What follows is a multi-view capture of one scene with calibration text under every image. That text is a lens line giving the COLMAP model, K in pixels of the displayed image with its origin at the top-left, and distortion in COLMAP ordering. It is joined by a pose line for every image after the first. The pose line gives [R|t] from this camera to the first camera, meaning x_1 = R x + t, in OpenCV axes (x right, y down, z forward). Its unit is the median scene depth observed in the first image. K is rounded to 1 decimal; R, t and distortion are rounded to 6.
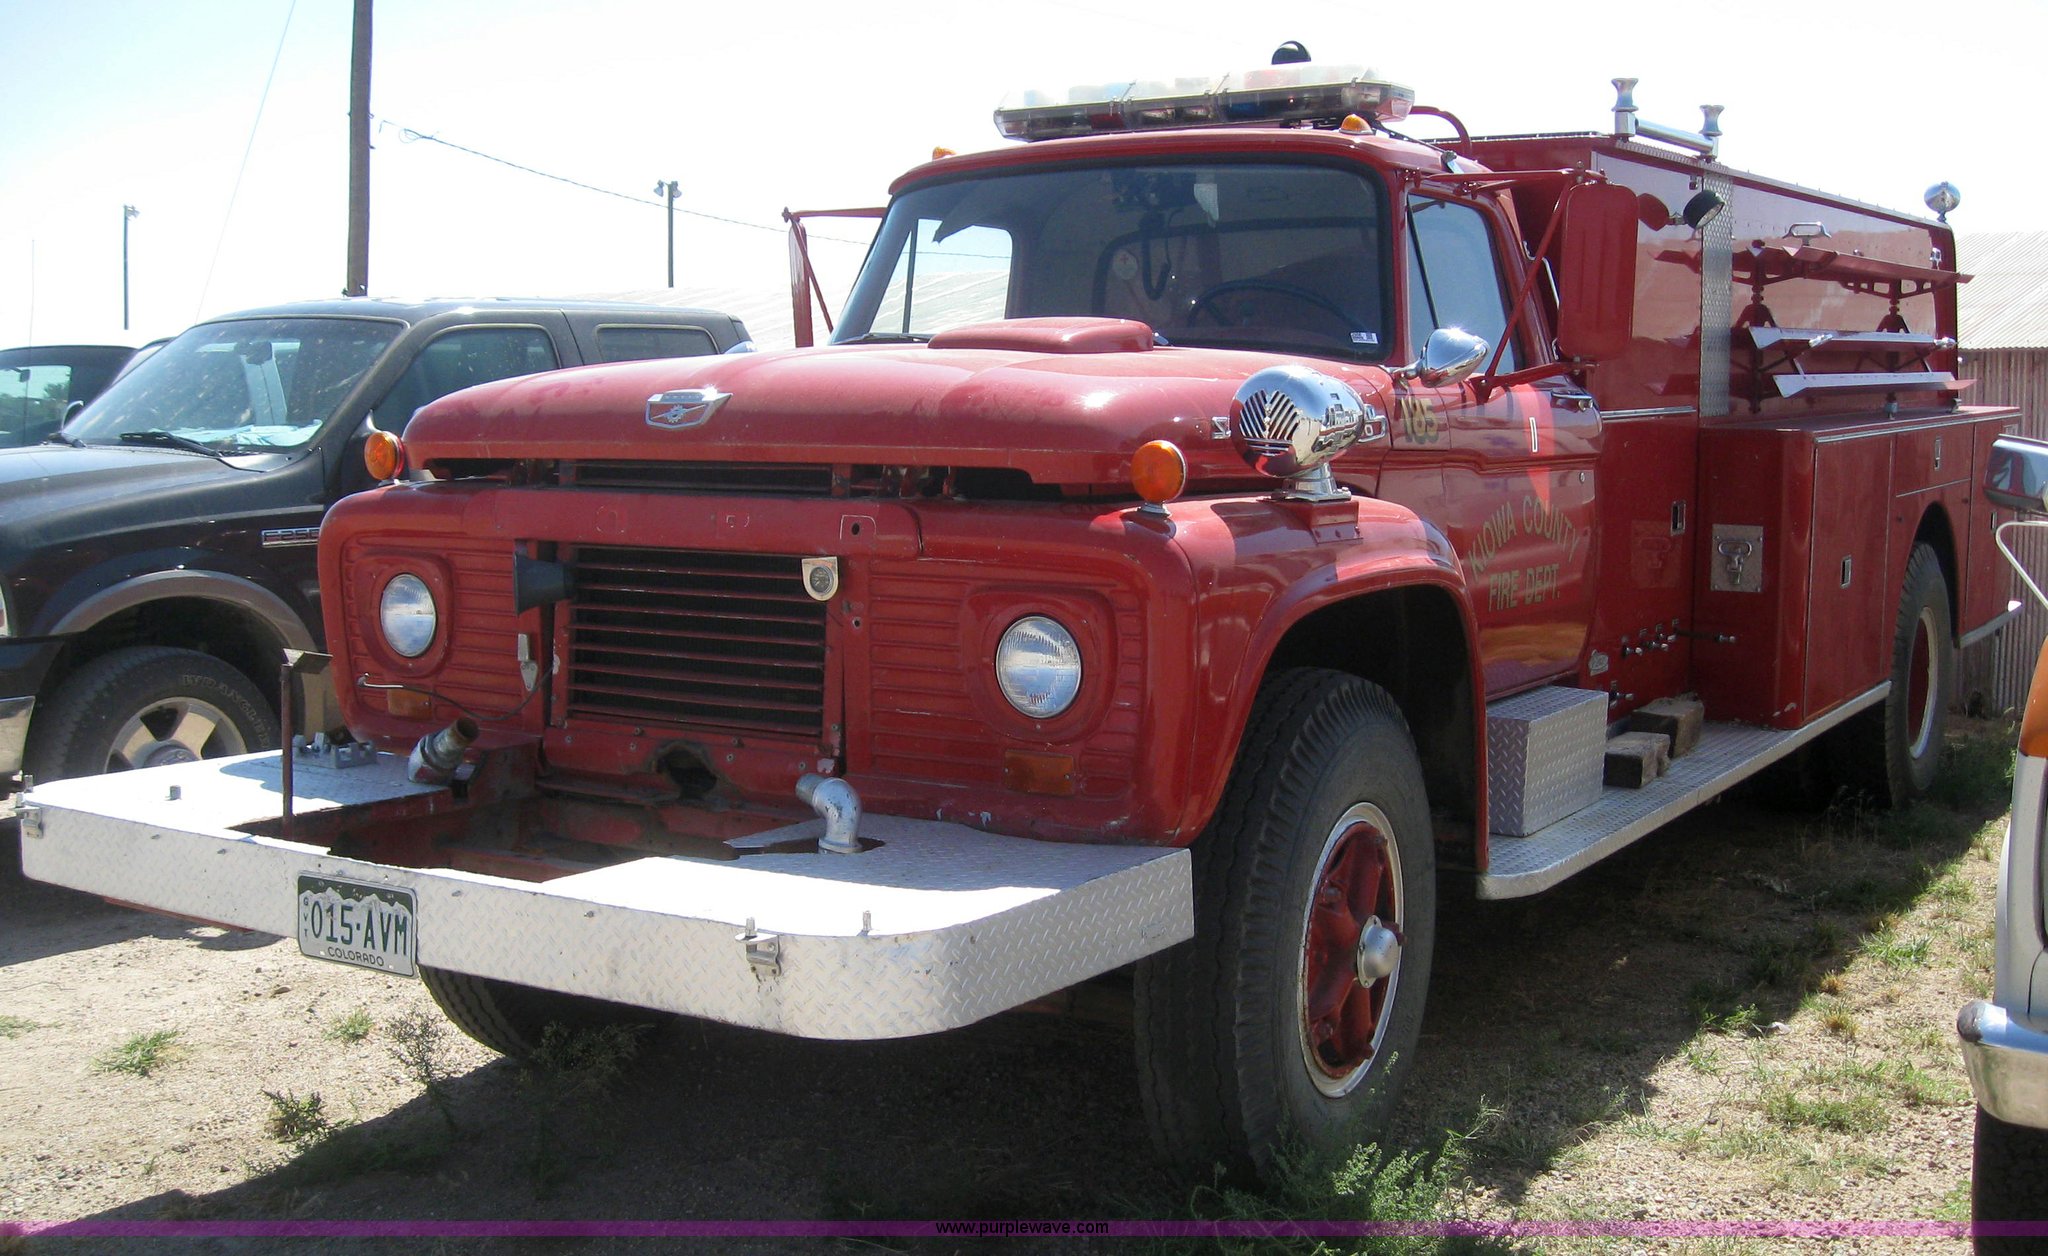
lens RADIAL K [[2379.0, 0, 1024.0], [0, 2379.0, 628.0], [0, 0, 1]] dist [-0.222354, -0.007288]
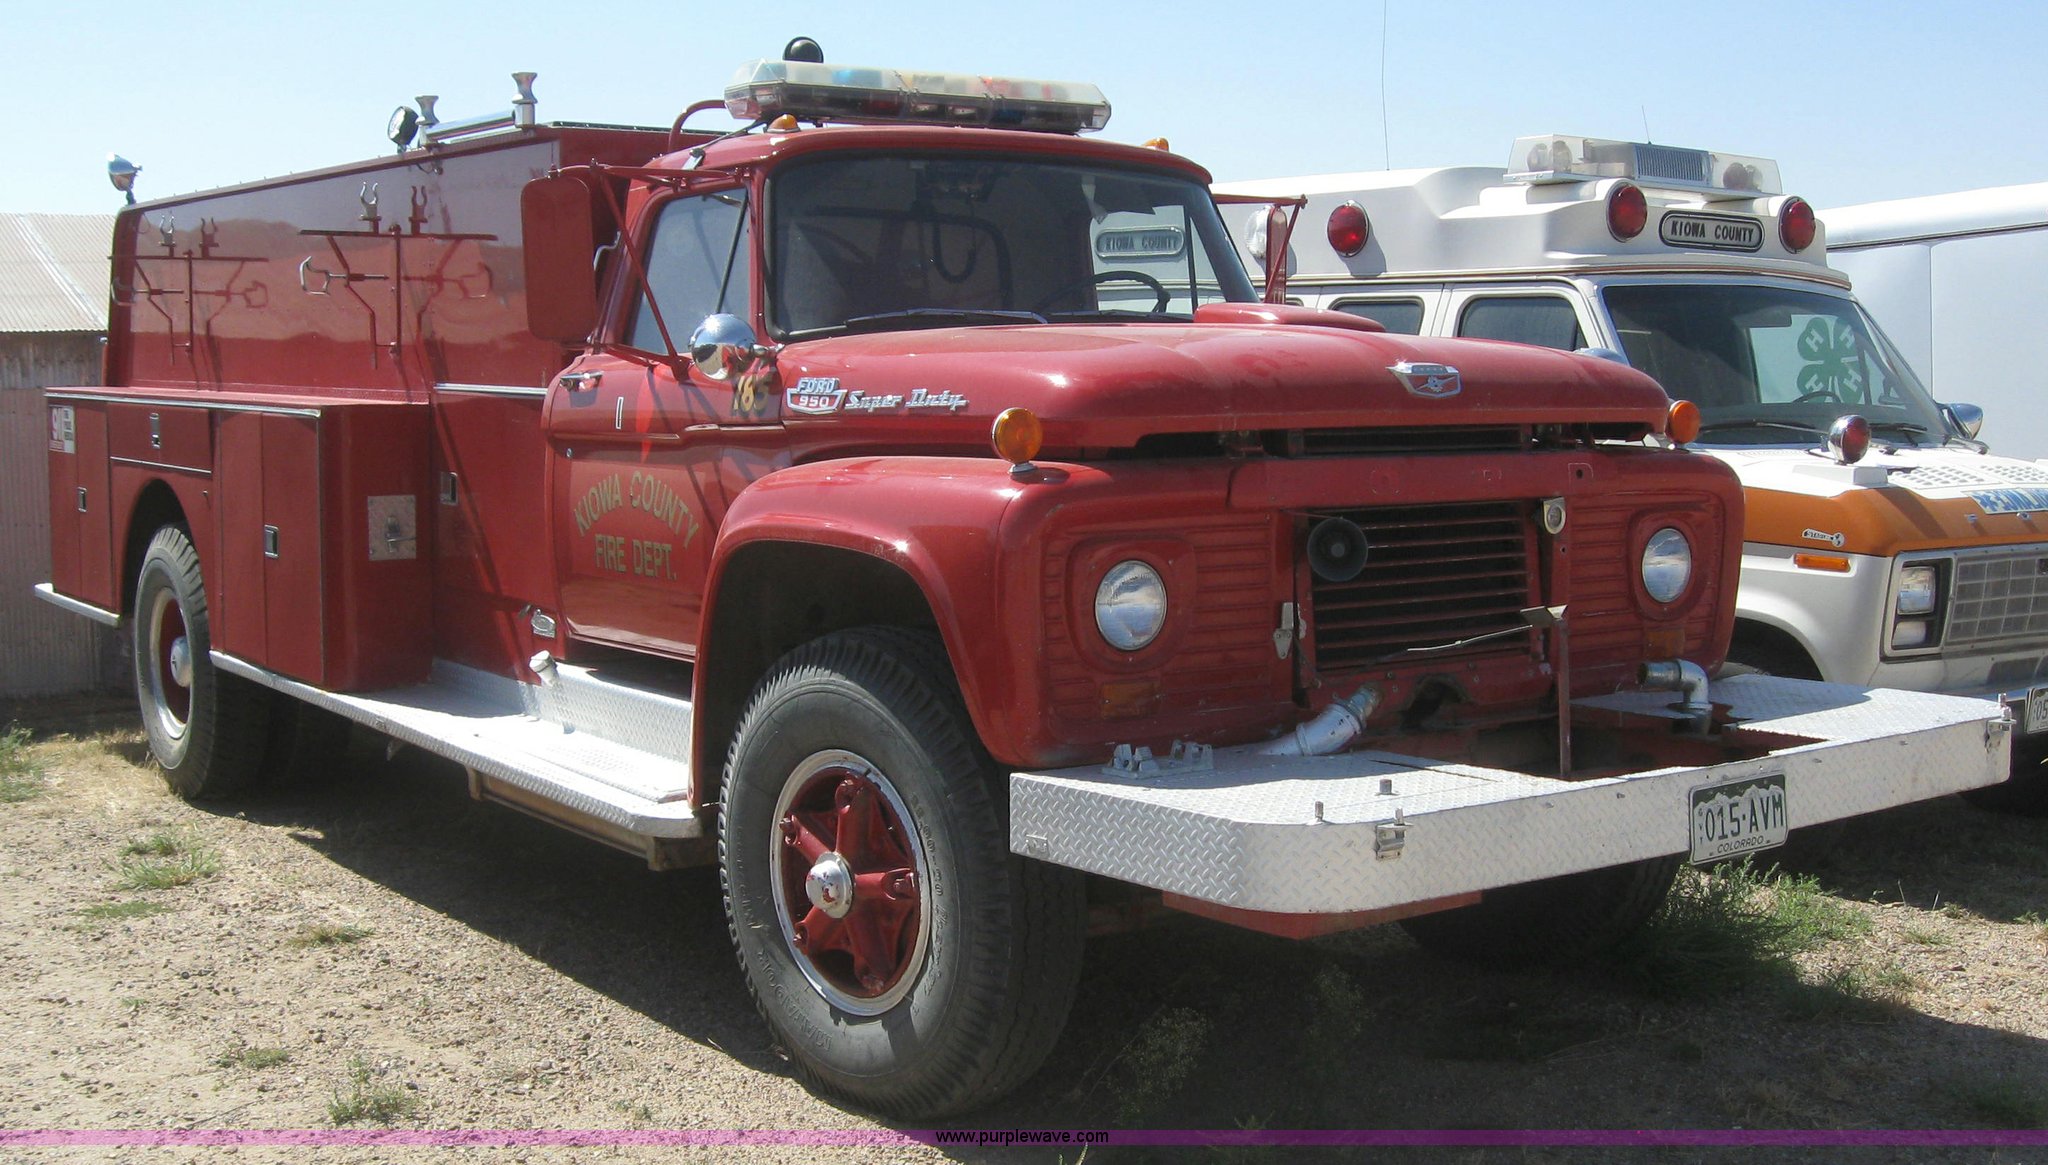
lens RADIAL K [[2550.8, 0, 1024.0], [0, 2550.8, 582.5], [0, 0, 1]] dist [-0.260357, 0.006391]
pose [[0.375832, -0.081468, 0.923100, -1.379039], [0.103338, 0.993600, 0.045617, -0.073510], [-0.920908, 0.078247, 0.381845, 0.743328]]
